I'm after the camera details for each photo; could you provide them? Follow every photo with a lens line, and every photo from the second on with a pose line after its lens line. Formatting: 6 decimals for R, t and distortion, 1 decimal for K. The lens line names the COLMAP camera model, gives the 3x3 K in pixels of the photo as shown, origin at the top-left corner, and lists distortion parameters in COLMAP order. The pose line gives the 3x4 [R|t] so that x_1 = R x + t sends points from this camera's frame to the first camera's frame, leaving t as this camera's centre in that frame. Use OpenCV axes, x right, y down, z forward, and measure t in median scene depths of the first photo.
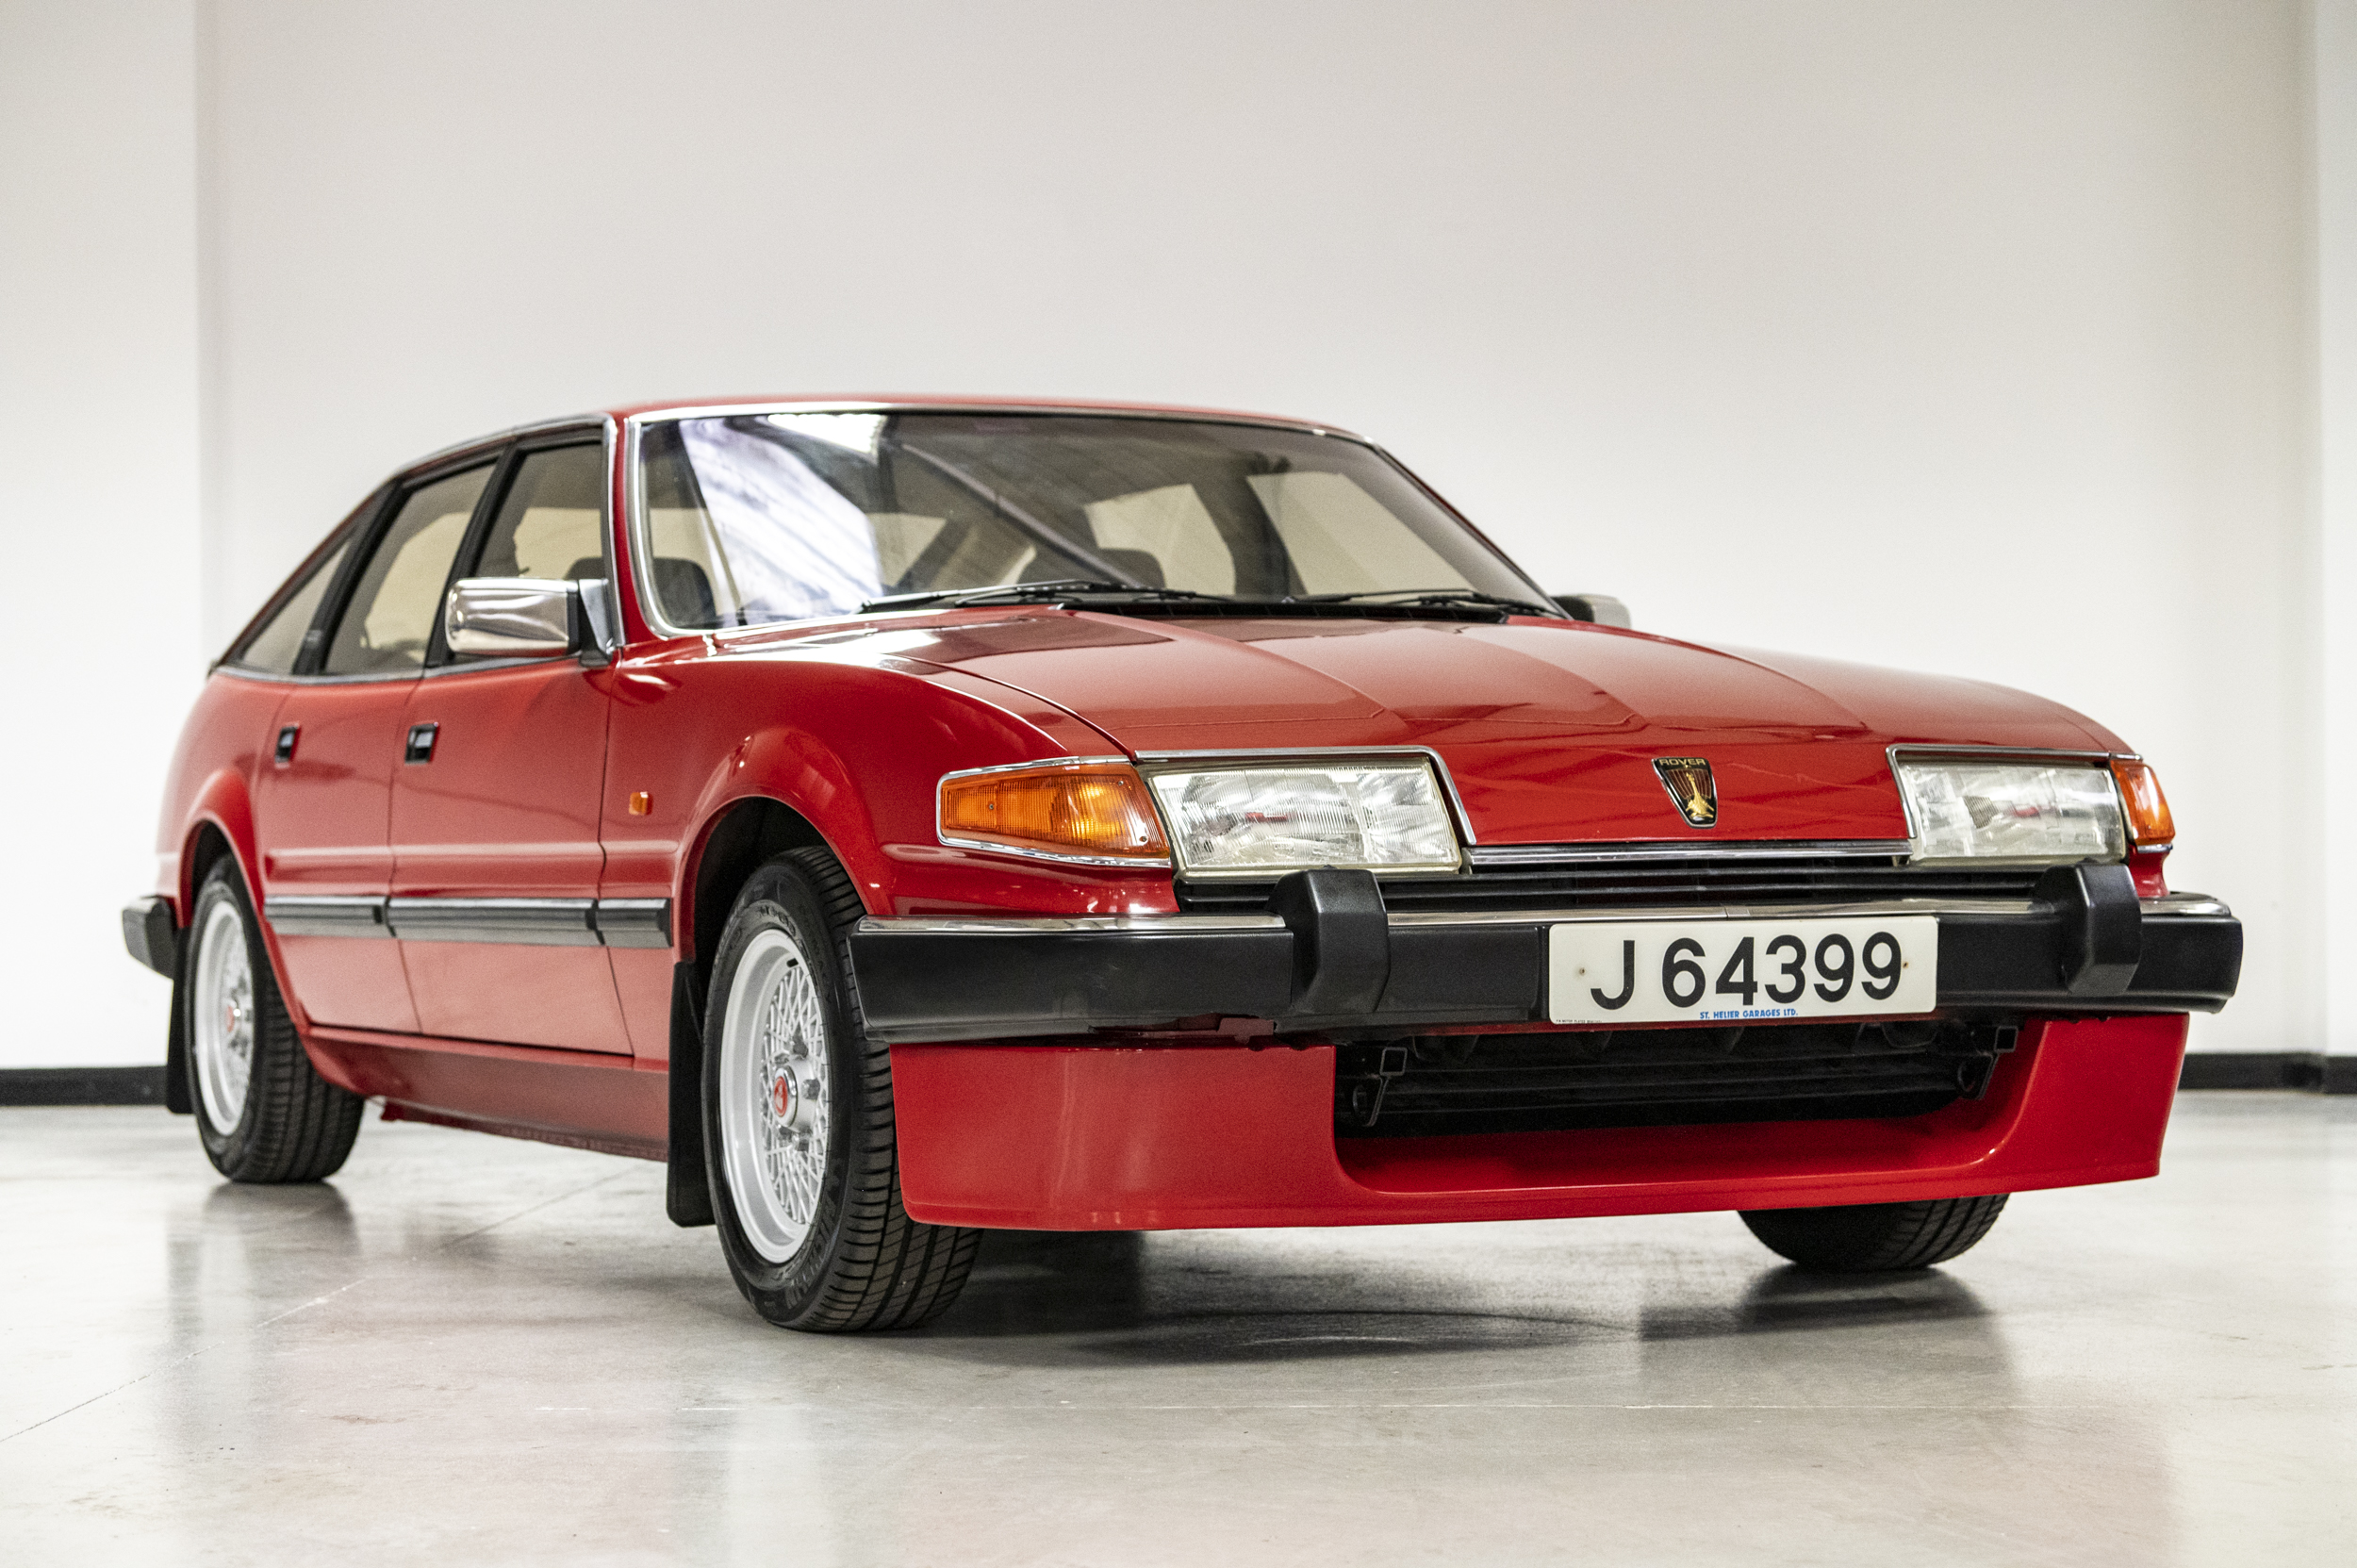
lens RADIAL K [[4697.3, 0, 1178.5], [0, 4697.3, 784.0], [0, 0, 1]] dist [0.054091, -0.241376]
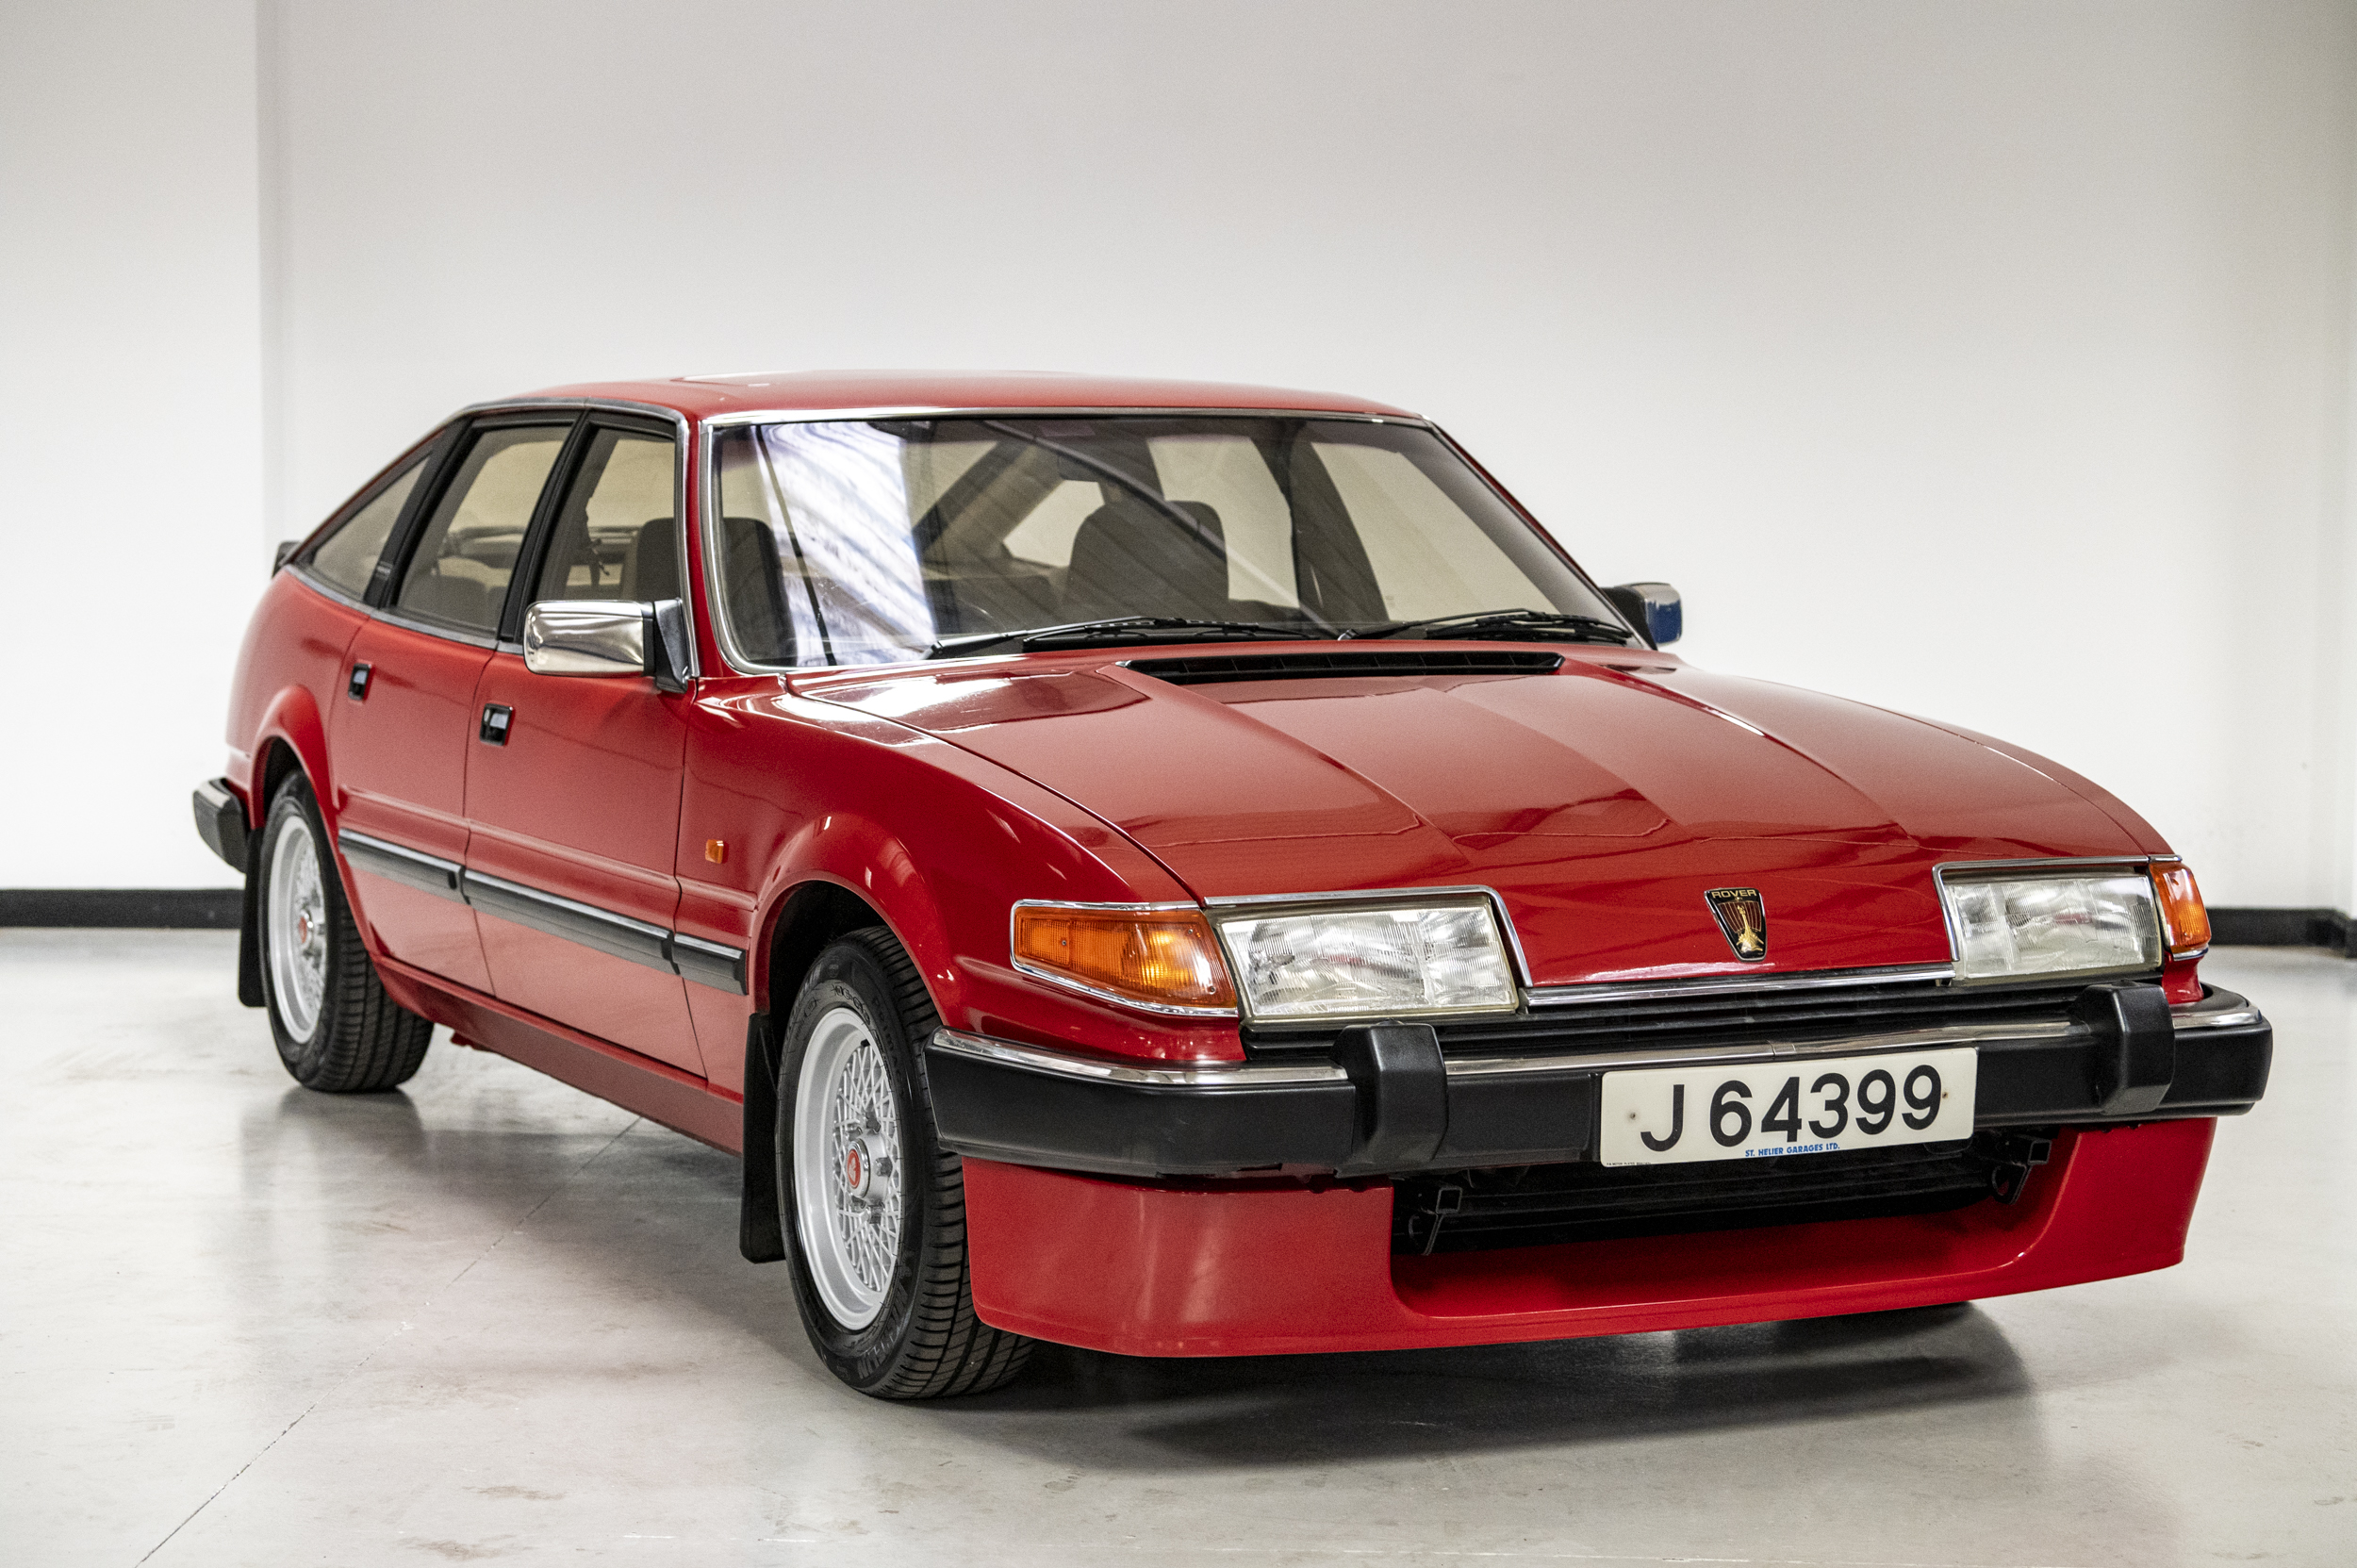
lens RADIAL K [[4697.3, 0, 1178.5], [0, 4697.3, 784.0], [0, 0, 1]] dist [0.054091, -0.241376]
pose [[0.999878, 0.014908, -0.004602, -0.009849], [-0.014398, 0.995290, 0.095871, -0.122020], [0.006010, -0.095793, 0.995383, -0.023145]]
